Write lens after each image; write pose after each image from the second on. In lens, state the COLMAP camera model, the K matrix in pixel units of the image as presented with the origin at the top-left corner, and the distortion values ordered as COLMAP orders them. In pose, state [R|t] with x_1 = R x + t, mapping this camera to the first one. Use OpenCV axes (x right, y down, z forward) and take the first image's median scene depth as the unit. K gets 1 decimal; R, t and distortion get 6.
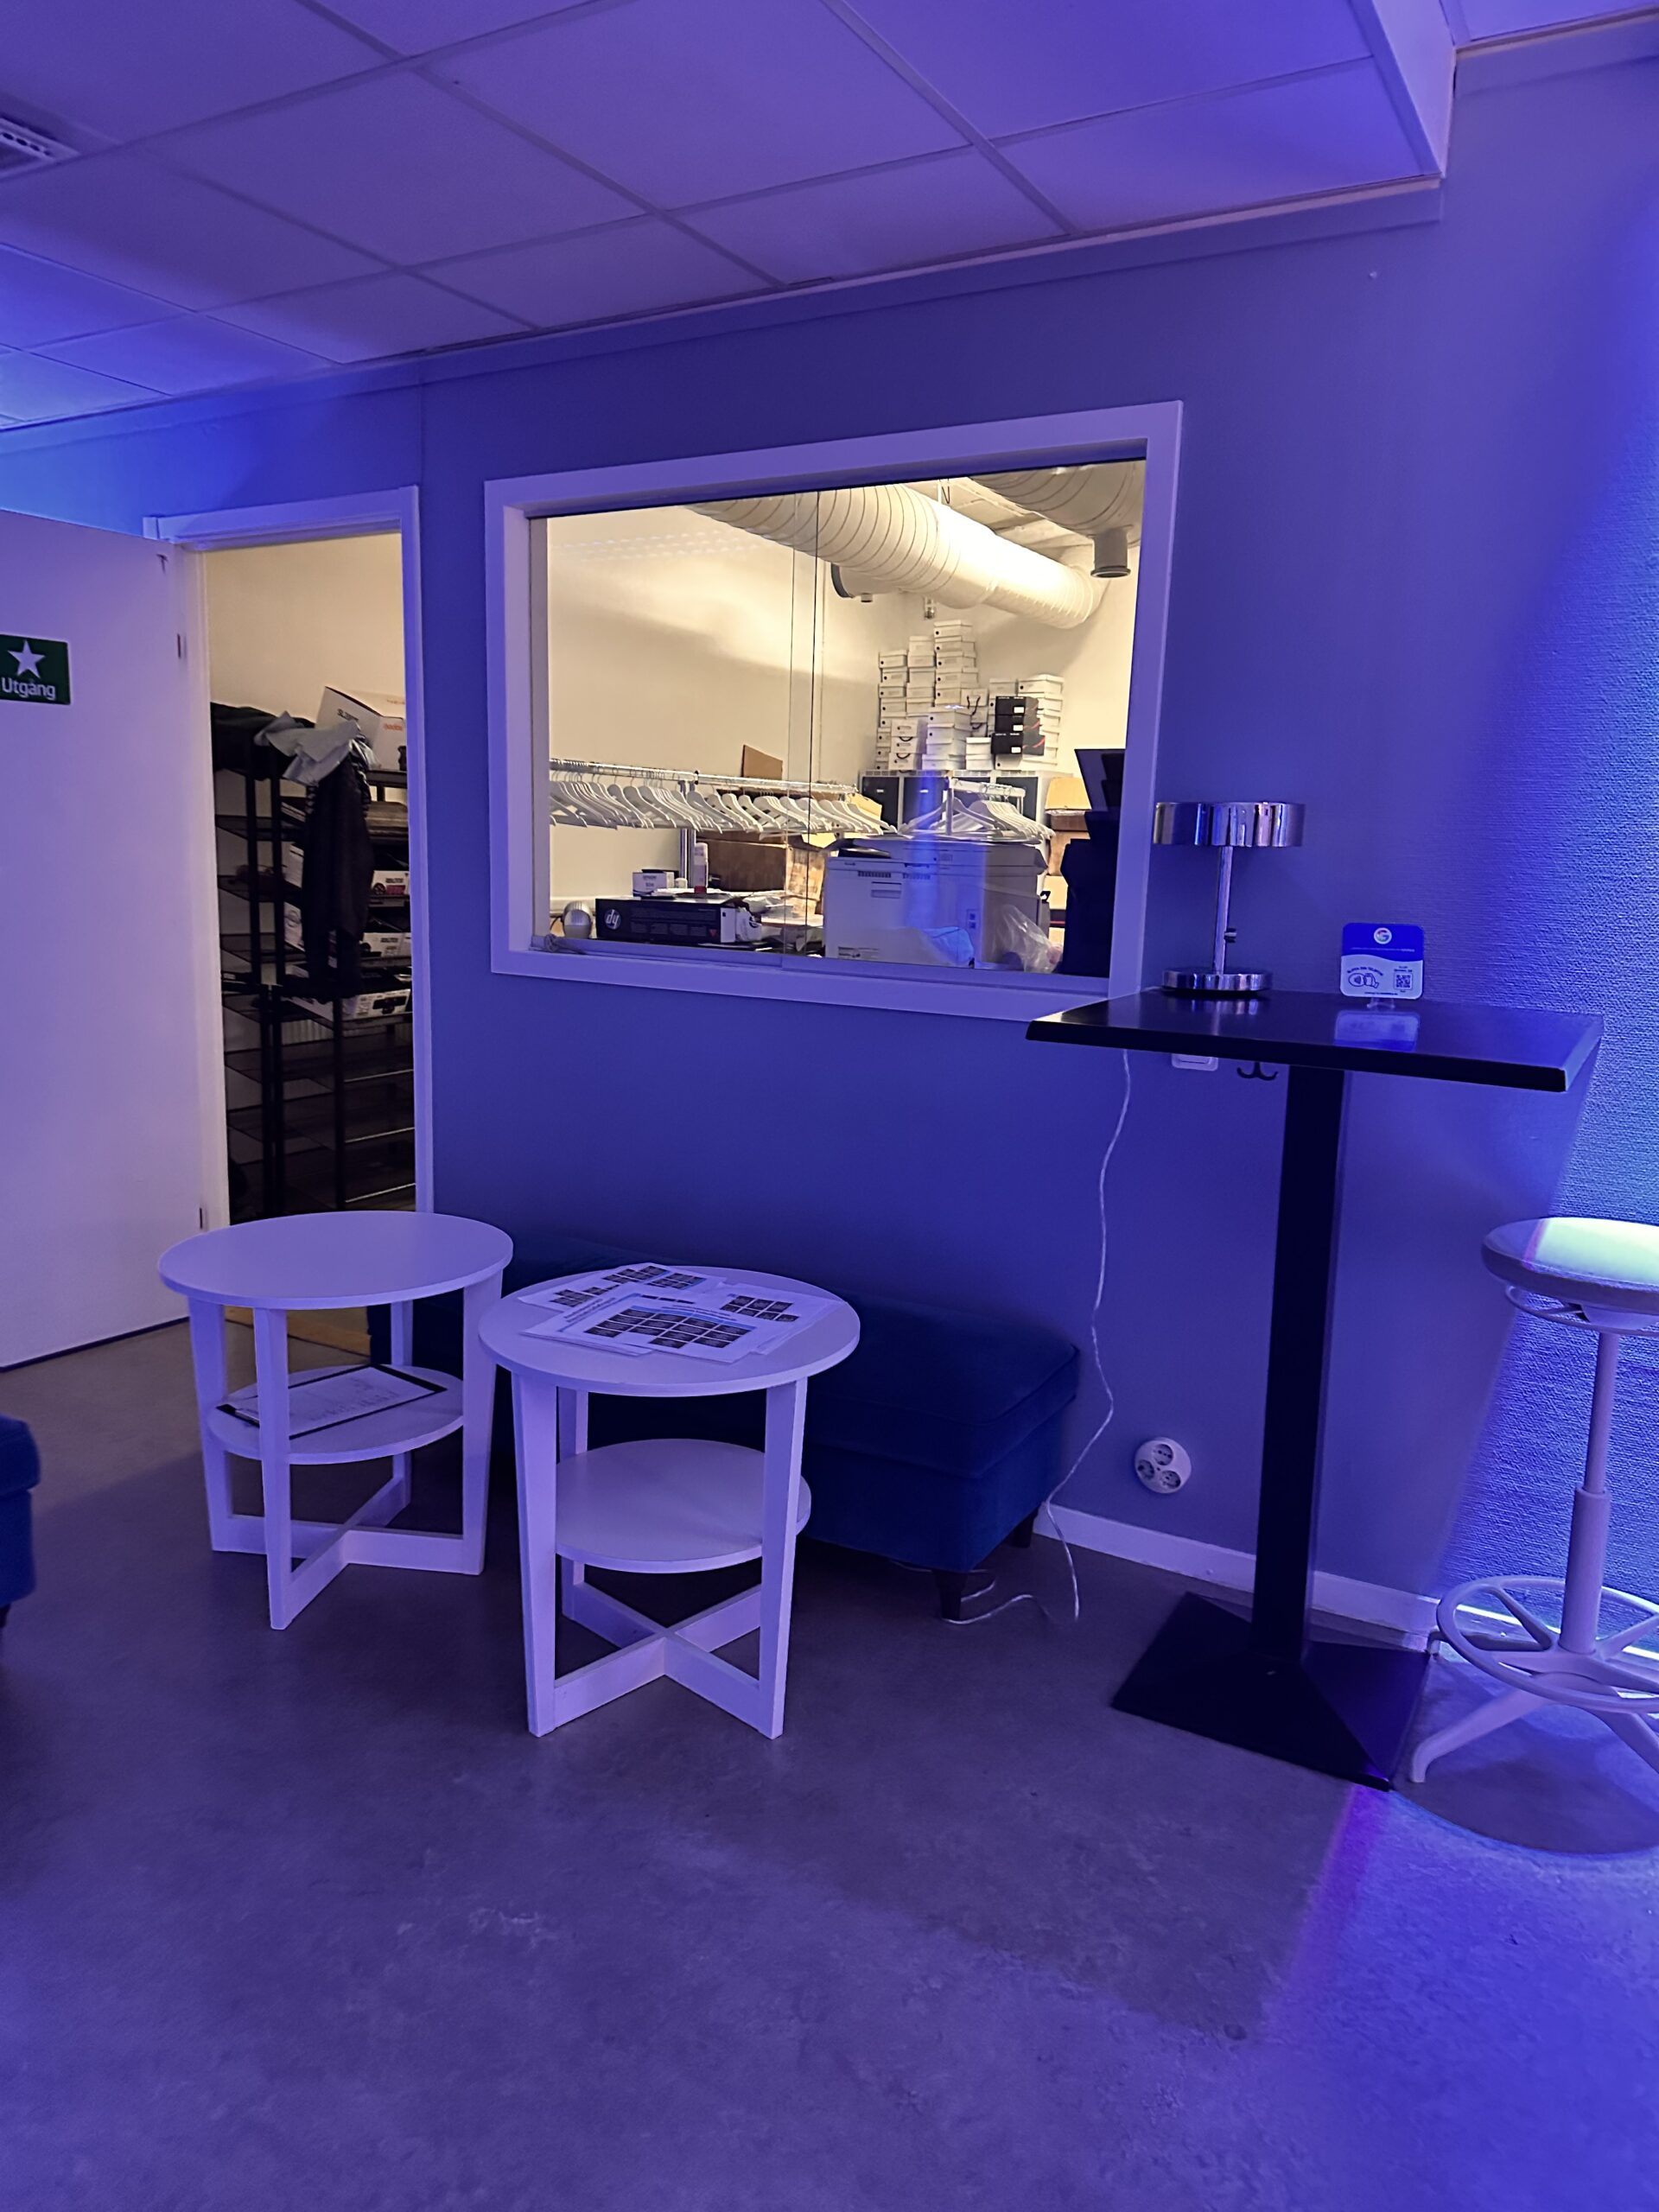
lens RADIAL K [[1563.5, 0, 828.8], [0, 1563.5, 1106.2], [0, 0, 1]] dist [0.024705, -0.013396]
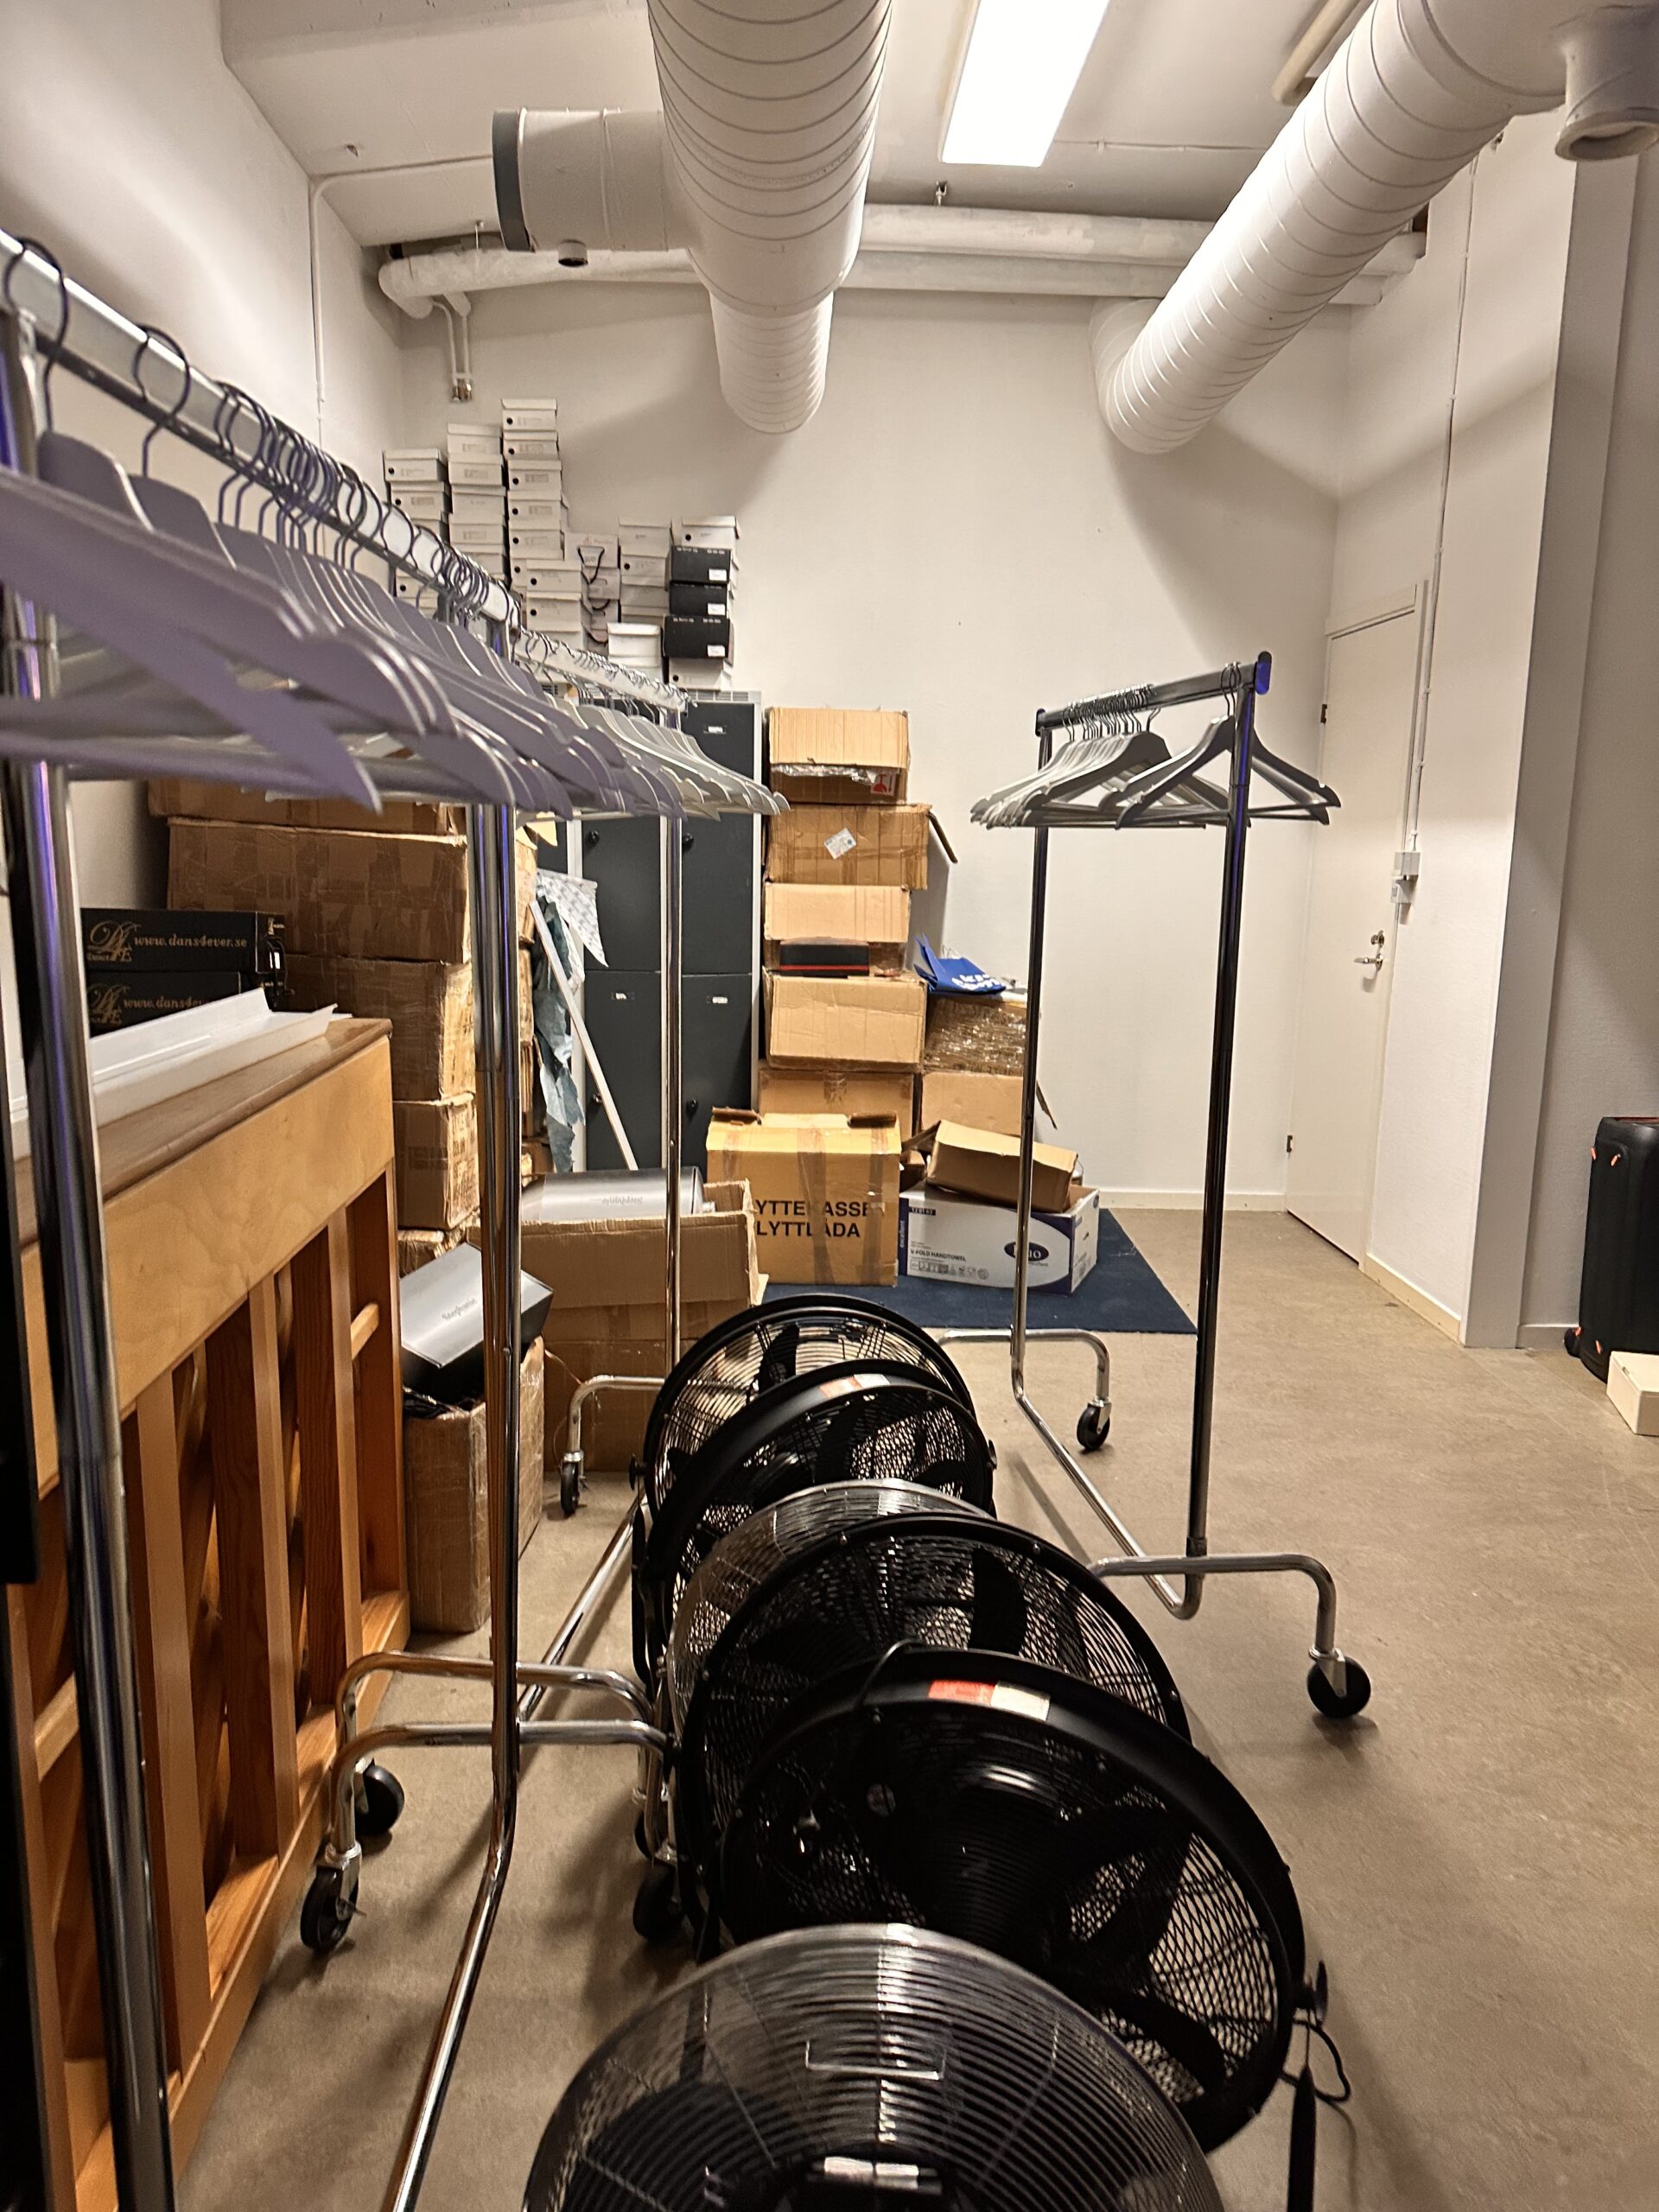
lens RADIAL K [[1563.5, 0, 840.0], [0, 1563.5, 1100.6], [0, 0, 1]] dist [0.024705, -0.013396]
pose [[0.847796, -0.095006, 0.521744, -0.138104], [0.084904, 0.995448, 0.043301, -0.092499], [-0.523482, 0.007588, 0.852003, 0.515869]]
